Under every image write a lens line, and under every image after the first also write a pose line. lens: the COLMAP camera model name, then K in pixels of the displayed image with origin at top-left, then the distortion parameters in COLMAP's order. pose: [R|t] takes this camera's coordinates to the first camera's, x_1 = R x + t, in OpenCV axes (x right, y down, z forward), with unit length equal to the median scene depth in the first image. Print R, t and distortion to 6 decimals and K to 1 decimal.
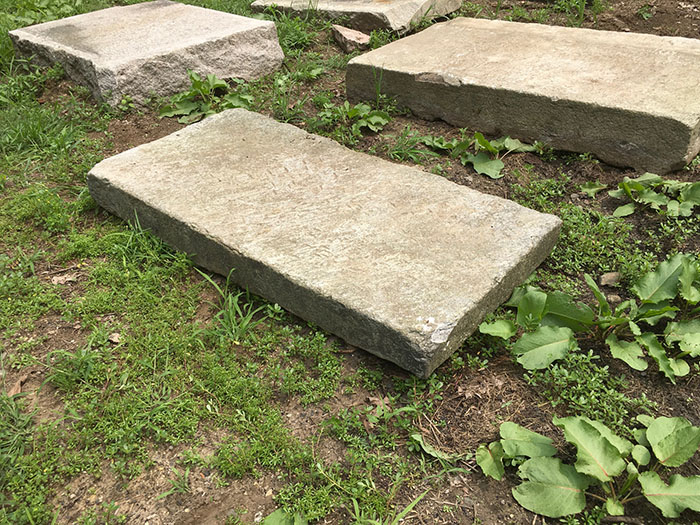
lens RADIAL K [[592.2, 0, 348.2], [0, 592.2, 263.9], [0, 0, 1]] dist [0.070020, -0.102518]
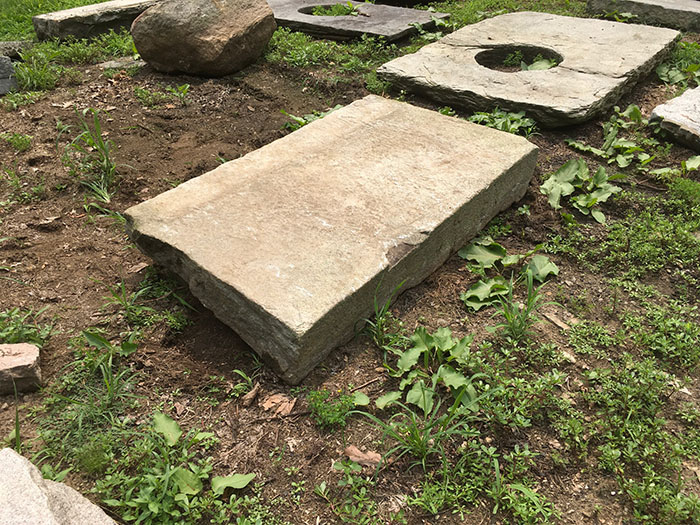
lens RADIAL K [[592.2, 0, 348.2], [0, 592.2, 263.9], [0, 0, 1]] dist [0.070020, -0.102518]
pose [[-0.046862, -0.511731, 0.857867, -0.531298], [0.571566, 0.690589, 0.443169, -0.726395], [-0.819217, 0.511095, 0.260126, 0.961680]]
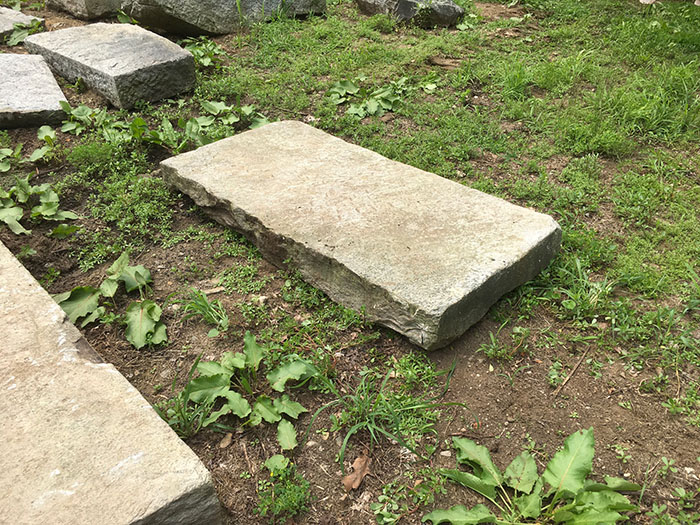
lens RADIAL K [[592.2, 0, 348.2], [0, 592.2, 263.9], [0, 0, 1]] dist [0.070020, -0.102518]
pose [[-0.995829, -0.024475, 0.087897, -0.152493], [0.074207, 0.343255, 0.936306, -0.919506], [-0.053087, 0.938923, -0.340007, 1.212731]]
